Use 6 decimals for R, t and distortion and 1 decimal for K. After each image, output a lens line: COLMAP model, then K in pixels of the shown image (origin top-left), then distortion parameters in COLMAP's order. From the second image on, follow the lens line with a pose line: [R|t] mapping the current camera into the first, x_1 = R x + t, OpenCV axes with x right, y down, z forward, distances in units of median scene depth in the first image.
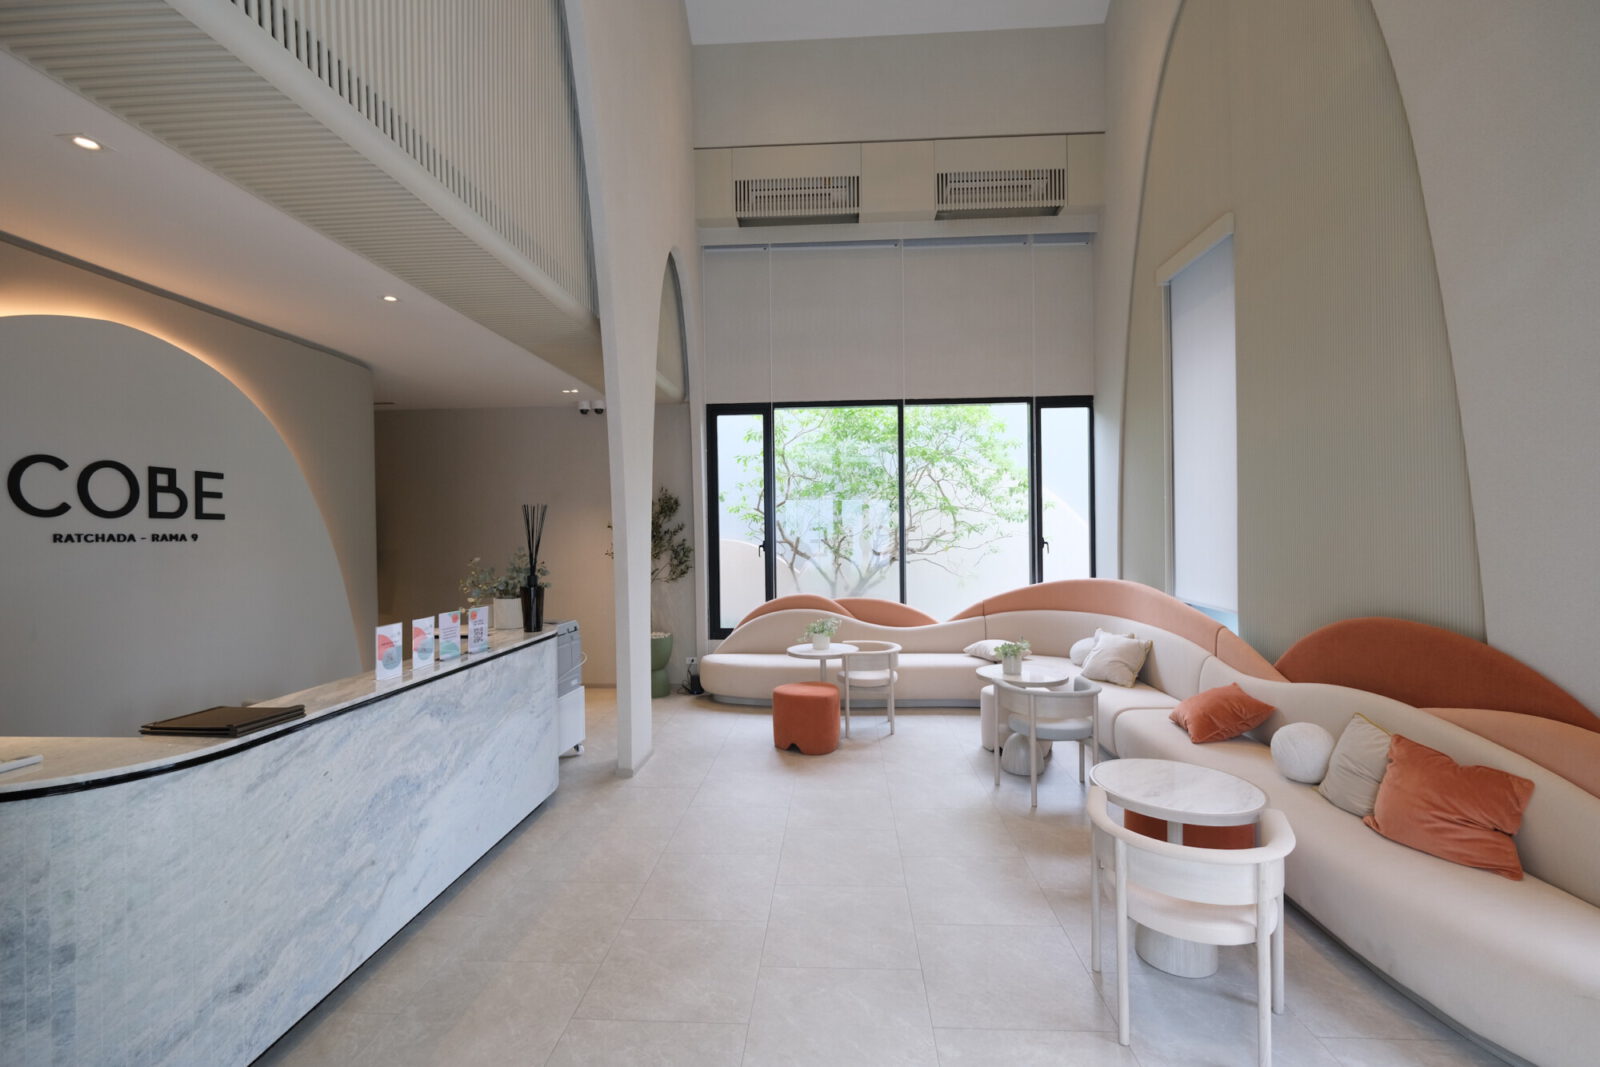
lens RADIAL K [[690.6, 0, 808.6], [0, 690.6, 534.8], [0, 0, 1]] dist [0.000195, -0.000250]
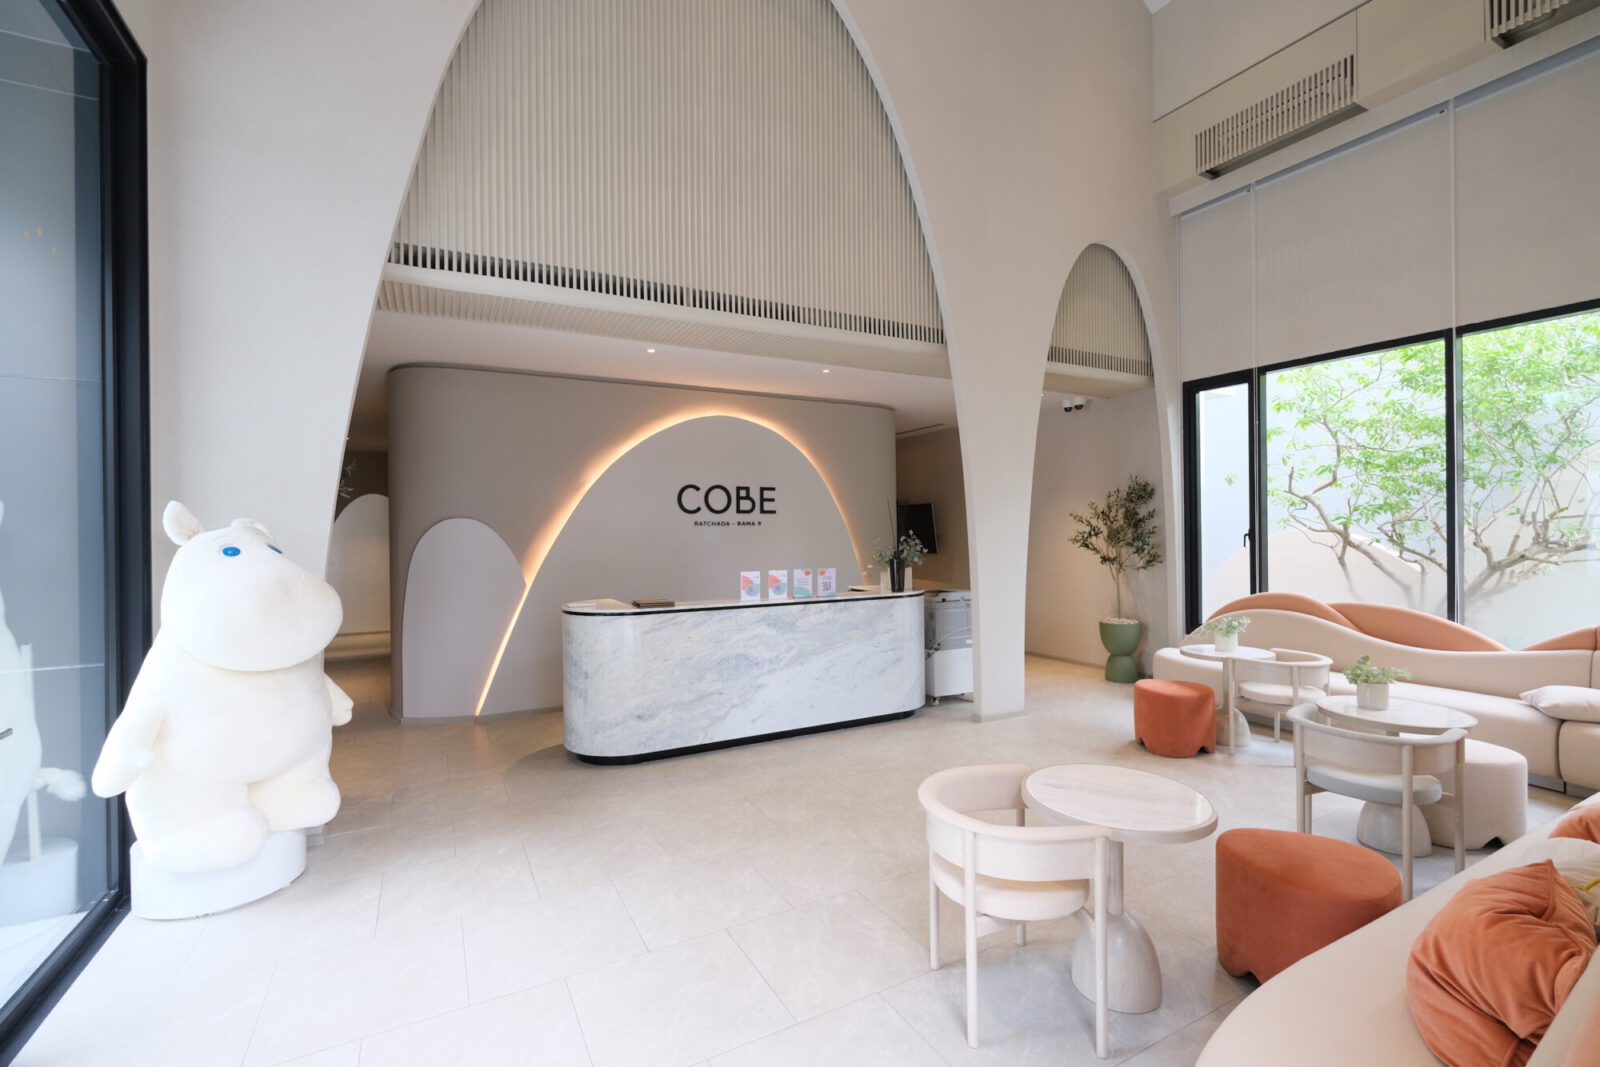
lens RADIAL K [[690.6, 0, 804.8], [0, 690.6, 533.2], [0, 0, 1]] dist [0.000195, -0.000250]
pose [[0.530429, 0.009486, -0.847676, 0.768497], [0.000579, 0.999933, 0.011552, 0.008964], [0.847729, -0.006619, 0.530388, 0.135112]]
